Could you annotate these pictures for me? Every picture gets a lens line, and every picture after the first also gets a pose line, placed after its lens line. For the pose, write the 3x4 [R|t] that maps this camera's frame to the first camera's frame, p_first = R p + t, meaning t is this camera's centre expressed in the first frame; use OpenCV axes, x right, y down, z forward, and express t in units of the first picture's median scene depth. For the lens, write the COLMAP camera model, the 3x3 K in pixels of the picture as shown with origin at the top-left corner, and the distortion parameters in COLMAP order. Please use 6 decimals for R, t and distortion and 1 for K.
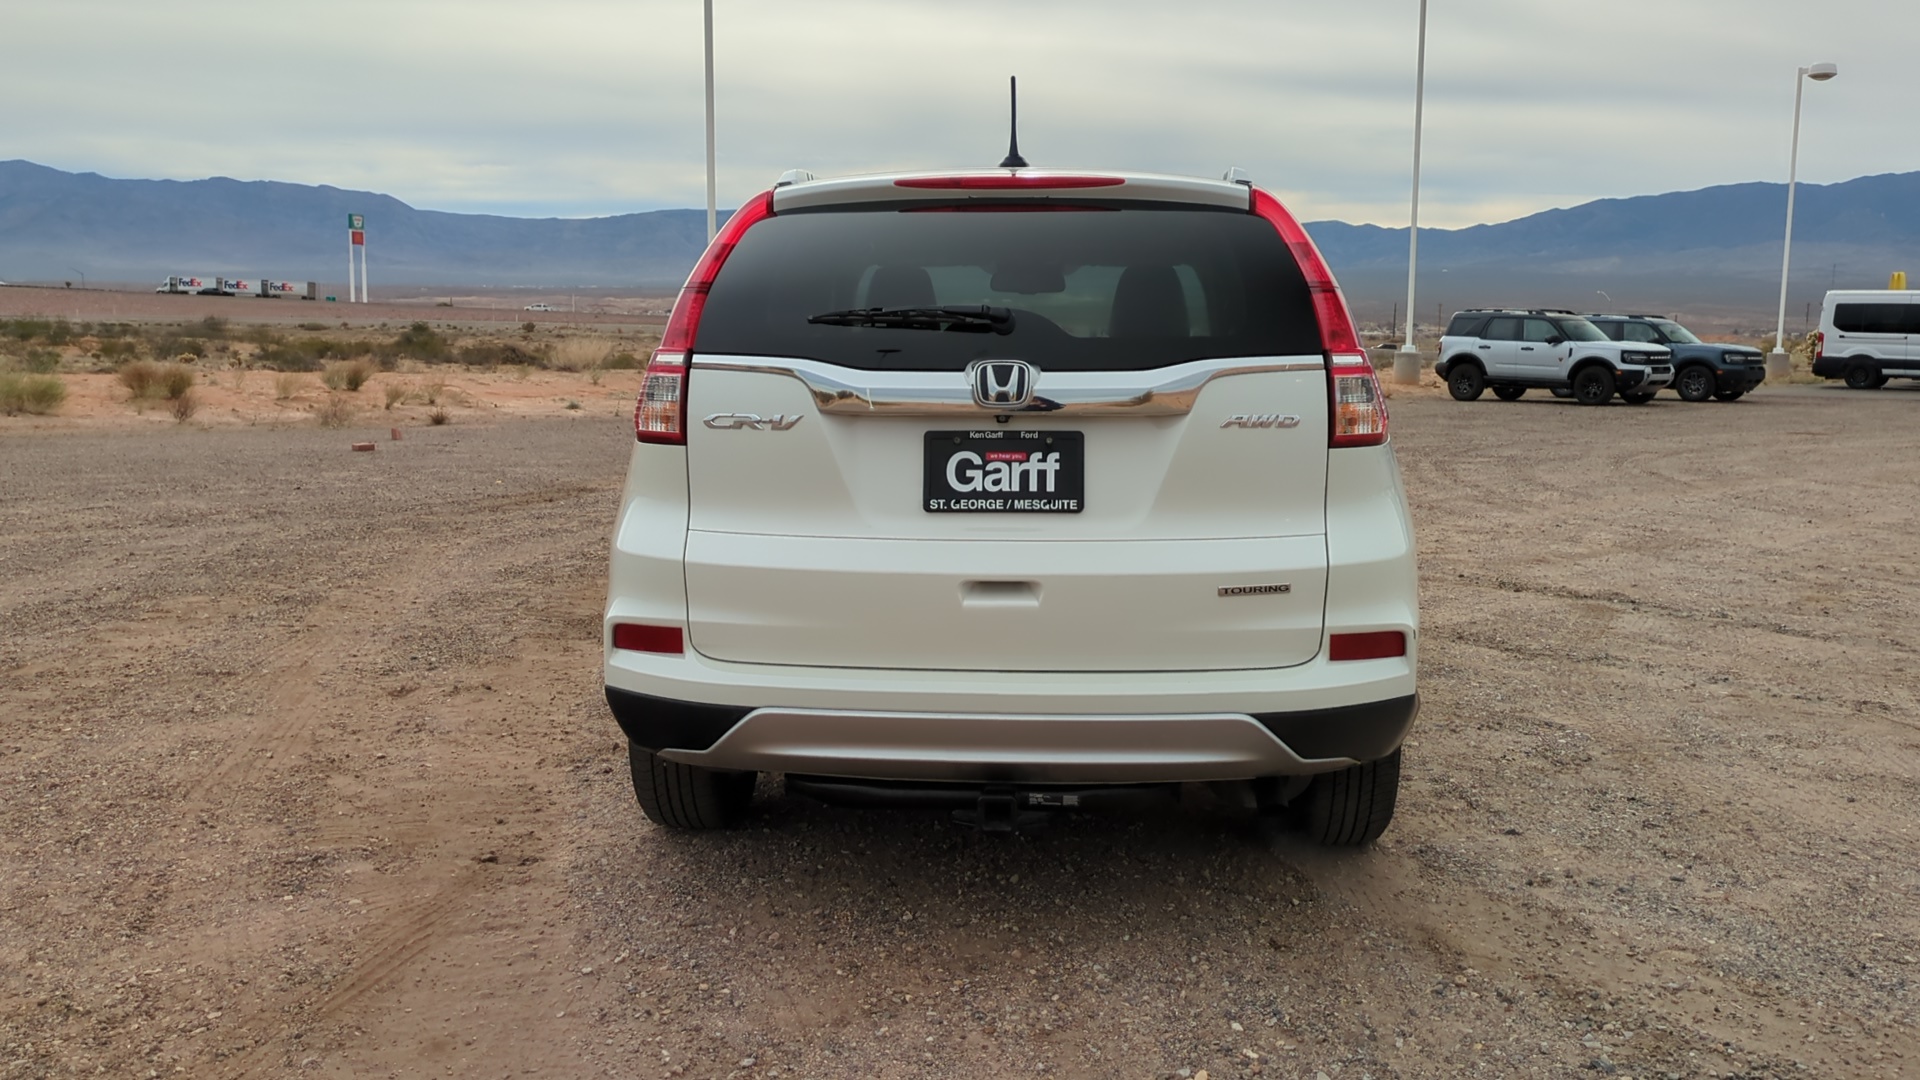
lens RADIAL K [[1641.2, 0, 971.3], [0, 1641.2, 568.7], [0, 0, 1]] dist [0.052697, -0.053596]
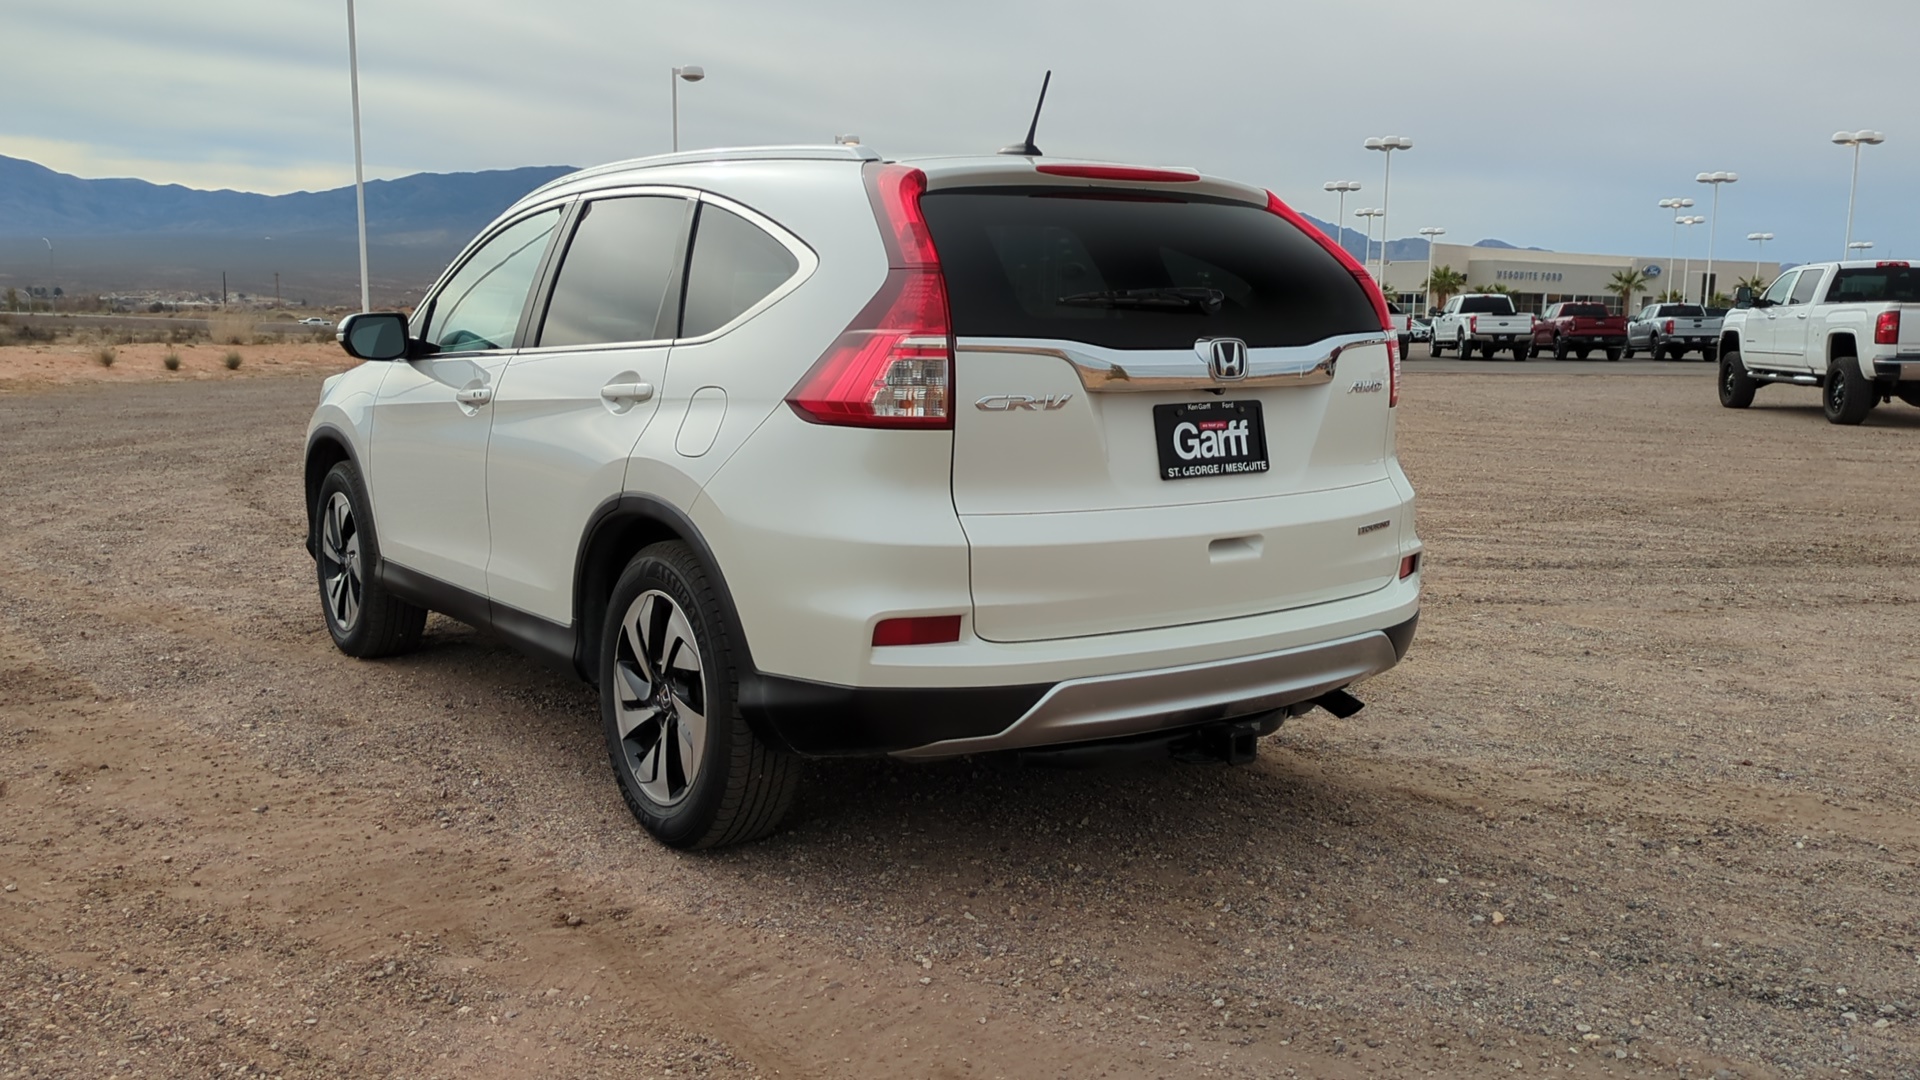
lens RADIAL K [[1641.2, 0, 976.0], [0, 1641.2, 557.2], [0, 0, 1]] dist [0.052697, -0.053596]
pose [[0.782970, -0.093265, 0.615028, -0.785697], [0.087458, 0.995381, 0.039604, -0.037440], [-0.615880, 0.022780, 0.787510, 0.225606]]
